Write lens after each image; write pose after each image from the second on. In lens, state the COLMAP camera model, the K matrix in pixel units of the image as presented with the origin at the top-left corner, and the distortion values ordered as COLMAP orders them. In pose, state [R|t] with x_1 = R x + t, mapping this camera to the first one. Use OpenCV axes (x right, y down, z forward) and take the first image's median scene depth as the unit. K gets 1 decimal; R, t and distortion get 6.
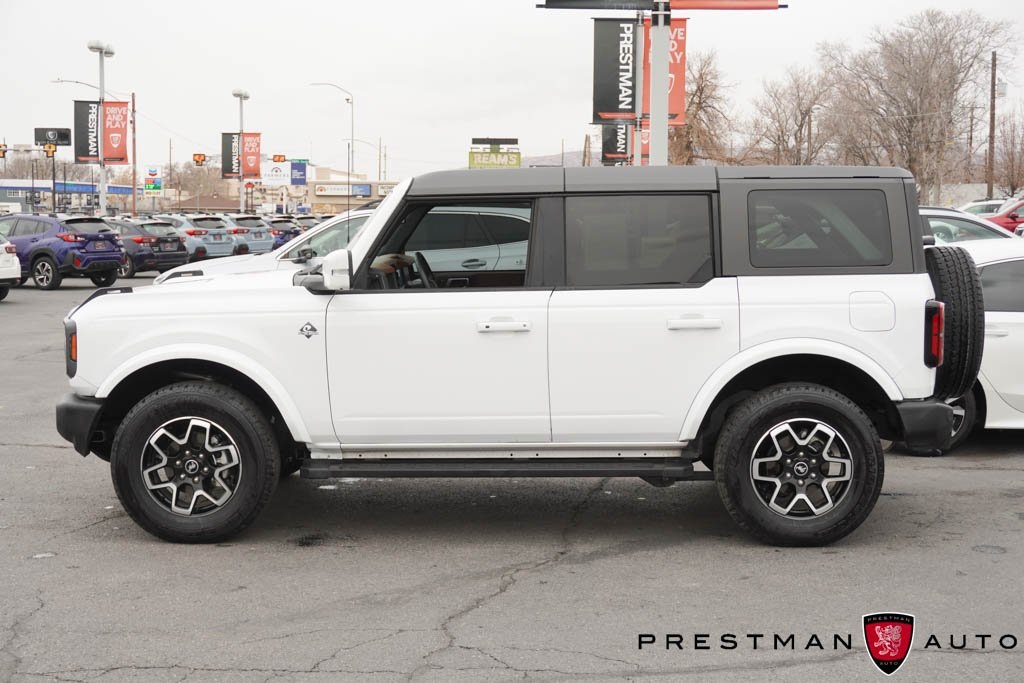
lens RADIAL K [[1542.2, 0, 513.4], [0, 1542.2, 346.0], [0, 0, 1]] dist [0.028419, 0.000000]
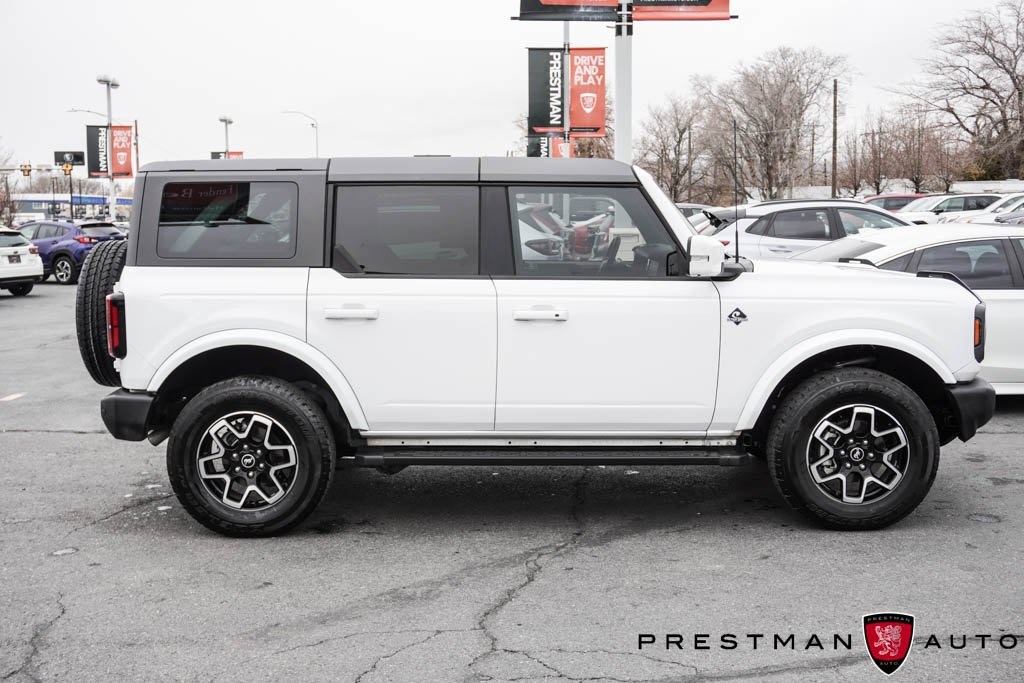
lens RADIAL K [[1247.3, 0, 509.9], [0, 1247.3, 334.0], [0, 0, 1]] dist [0.004505, 0.000000]
pose [[0.998702, -0.019915, 0.046876, -0.042473], [0.019480, 0.999763, 0.009718, -0.006343], [-0.047058, -0.008792, 0.998853, 0.151305]]
